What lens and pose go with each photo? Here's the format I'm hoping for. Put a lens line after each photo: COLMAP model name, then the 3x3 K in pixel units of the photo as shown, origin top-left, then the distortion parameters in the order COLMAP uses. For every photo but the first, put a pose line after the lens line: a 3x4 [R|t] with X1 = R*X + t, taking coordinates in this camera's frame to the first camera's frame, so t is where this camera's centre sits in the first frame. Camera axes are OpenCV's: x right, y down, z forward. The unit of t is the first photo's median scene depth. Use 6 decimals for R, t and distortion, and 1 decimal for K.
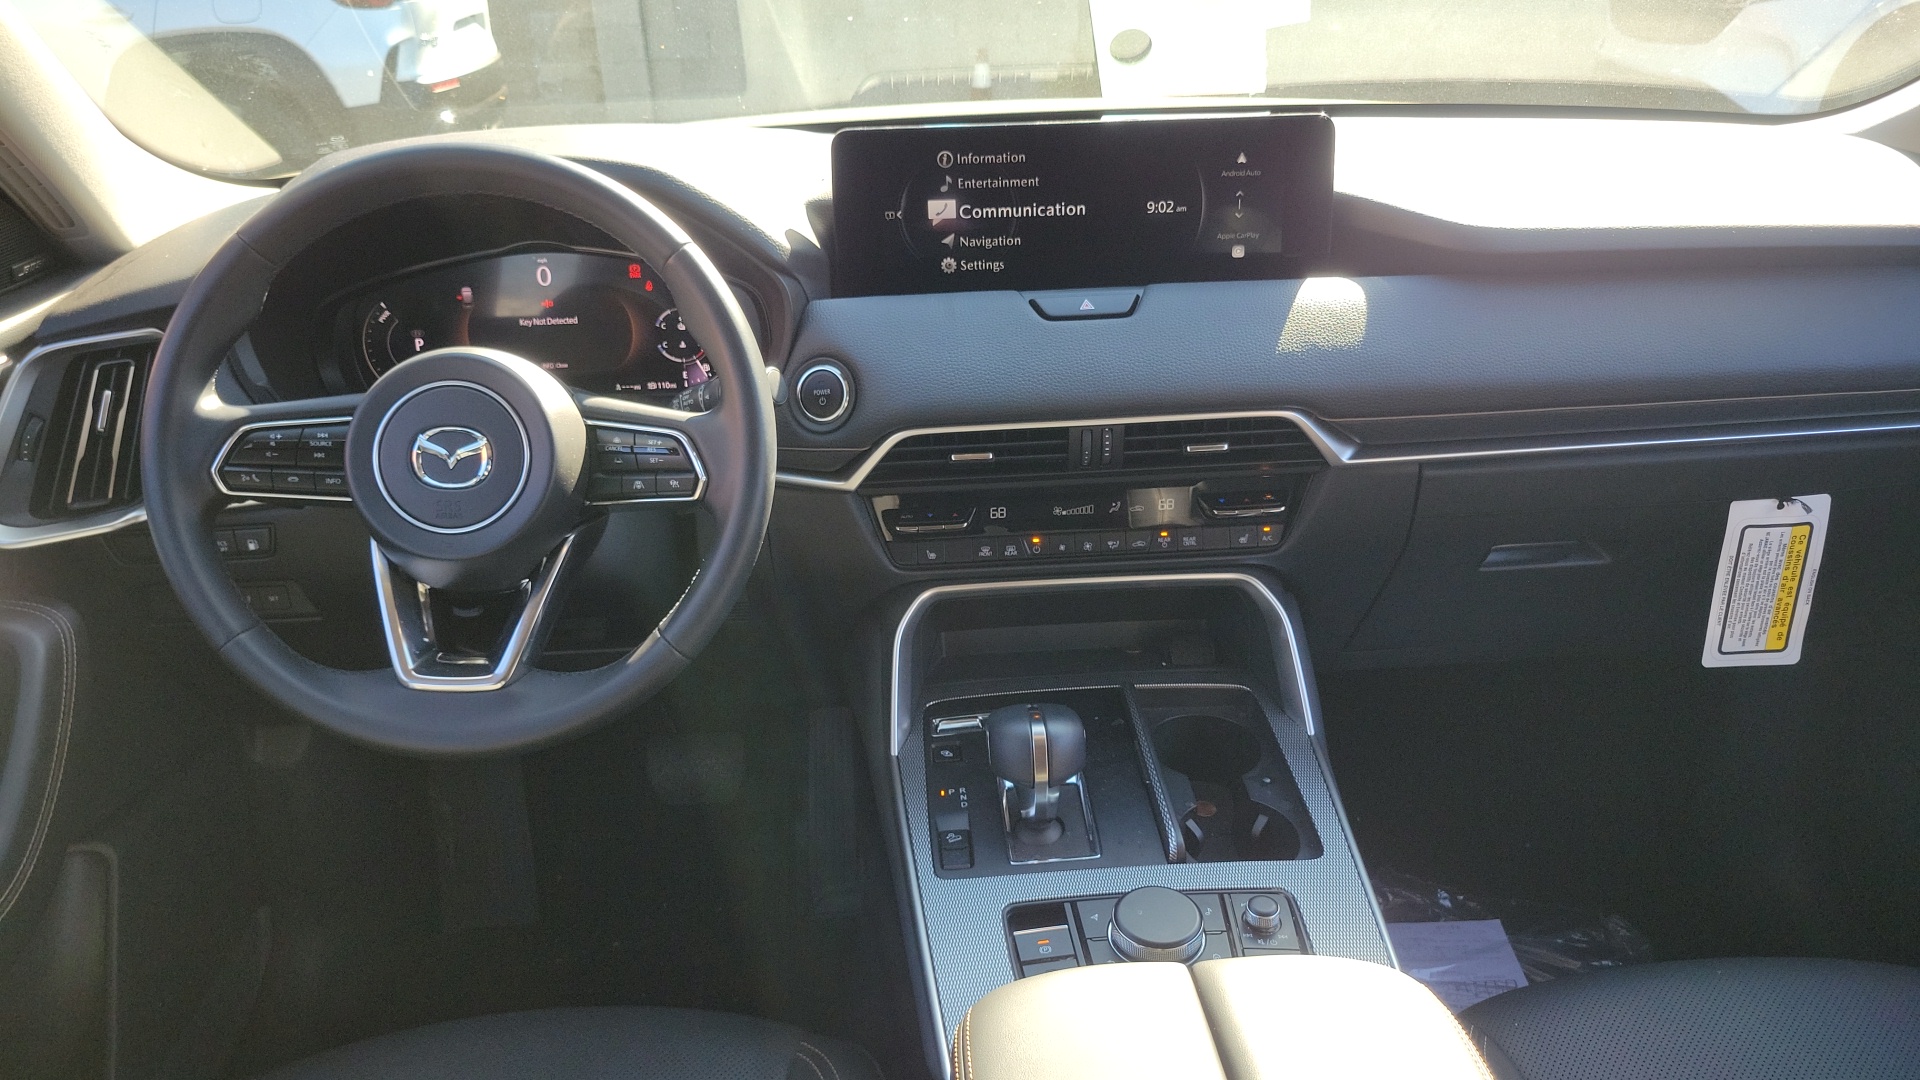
lens RADIAL K [[1451.0, 0, 952.8], [0, 1451.0, 556.4], [0, 0, 1]] dist [0.029253, -0.008024]
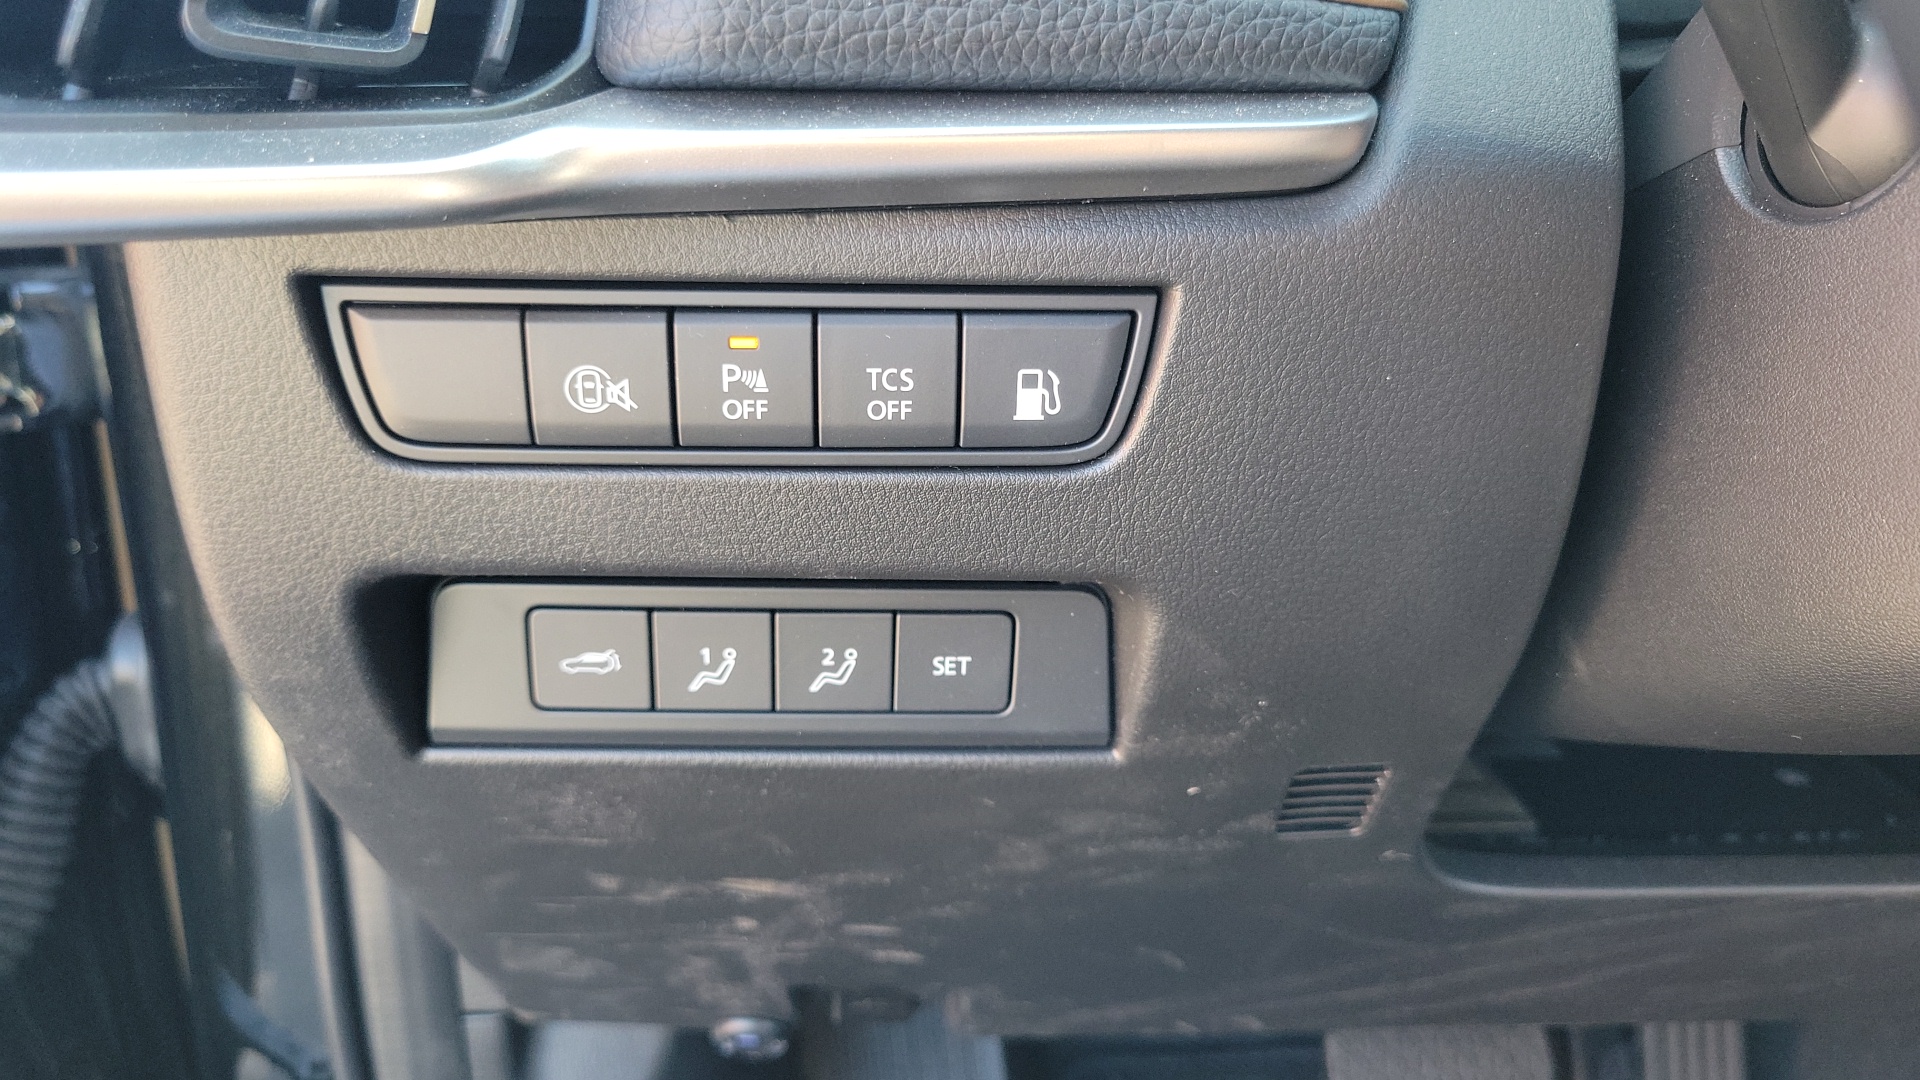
lens RADIAL K [[1506.3, 0, 960.0], [0, 1506.3, 540.0], [0, 0, 1]] dist [-0.001928, 0.001388]
pose [[0.998481, 0.048293, 0.026526, -0.505965], [-0.046363, 0.996533, -0.069082, 0.027343], [-0.029770, 0.067747, 0.997258, 0.813940]]
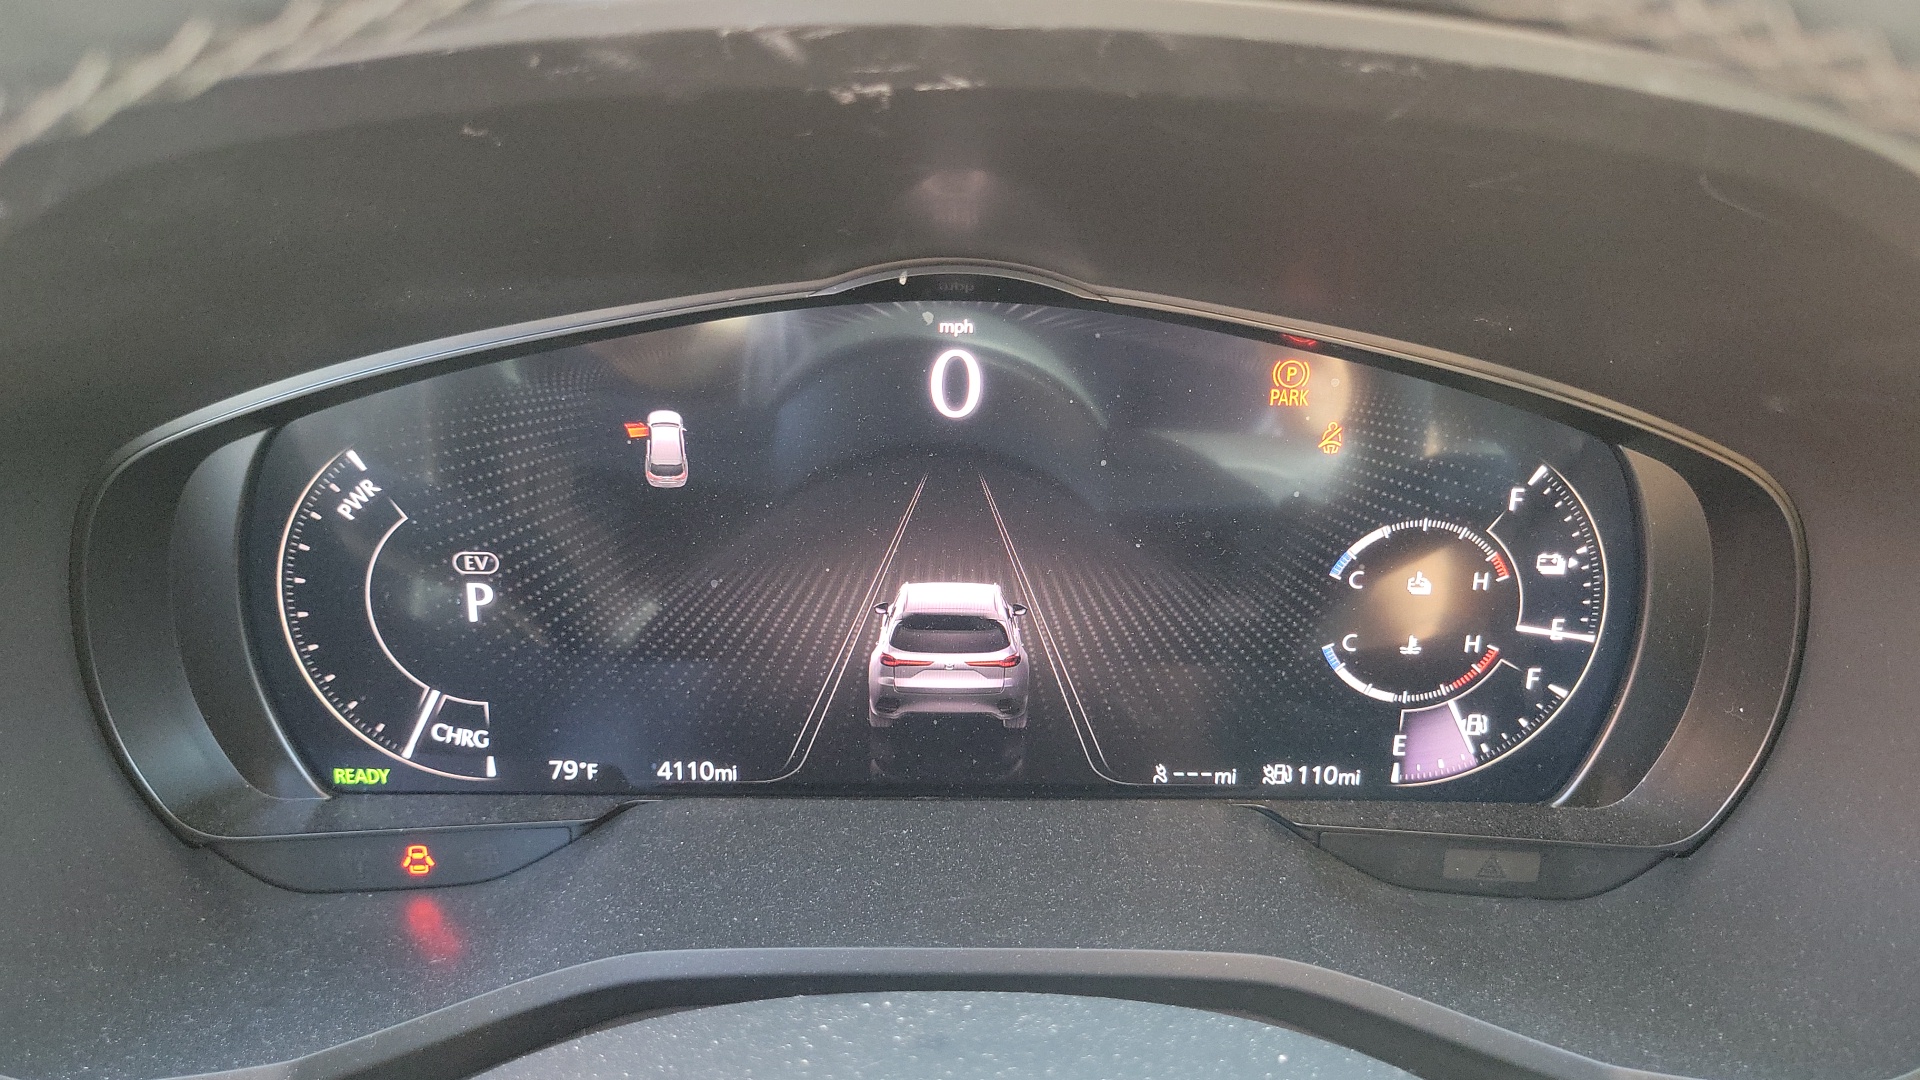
lens RADIAL K [[1468.7, 0, 954.0], [0, 1468.7, 528.3], [0, 0, 1]] dist [0.021567, -0.005704]
pose [[0.998142, 0.060000, -0.010577, -0.302463], [-0.059798, 0.998040, 0.018448, -0.187116], [0.011663, -0.017781, 0.999774, 0.796829]]
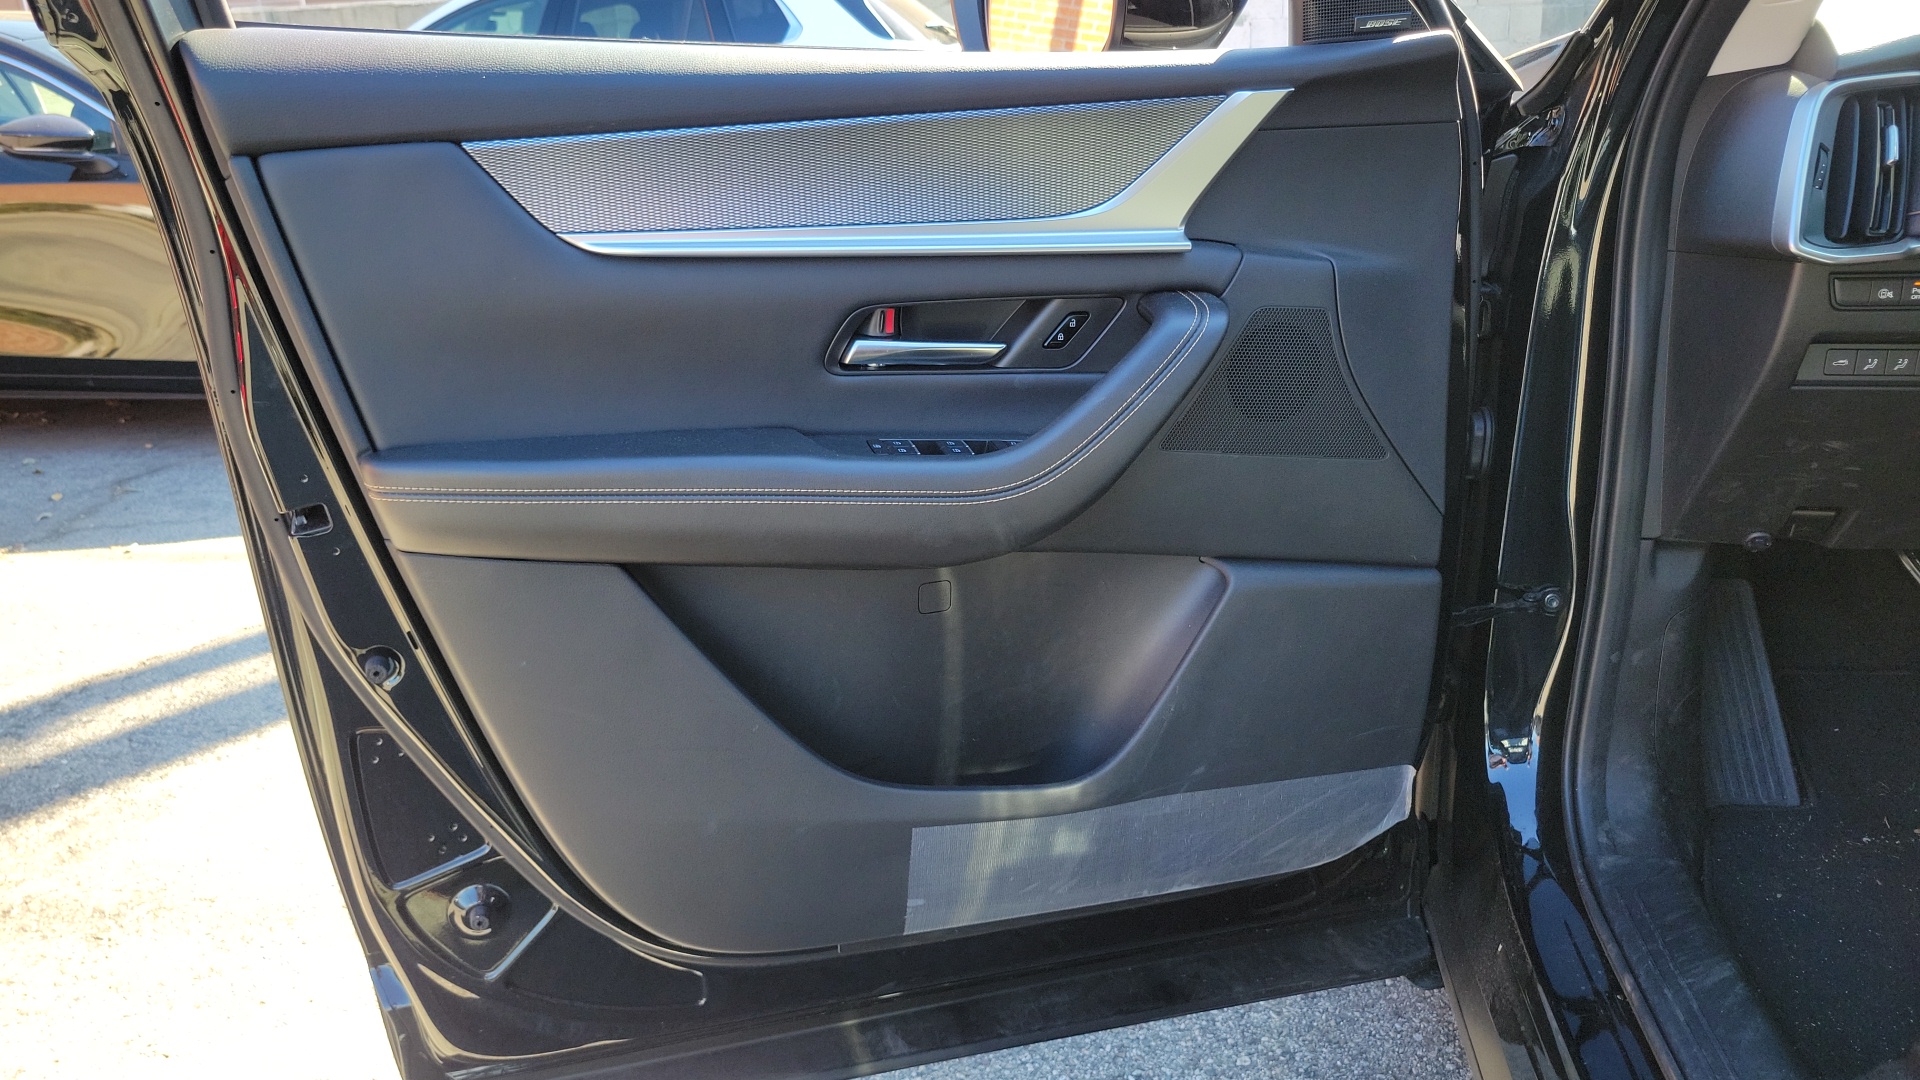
lens RADIAL K [[1468.7, 0, 954.0], [0, 1468.7, 528.3], [0, 0, 1]] dist [0.021567, -0.005704]
pose [[0.981705, 0.054800, -0.182352, -0.997754], [-0.073923, 0.992260, -0.099780, 0.312090], [0.175473, 0.111434, 0.978157, -0.099566]]
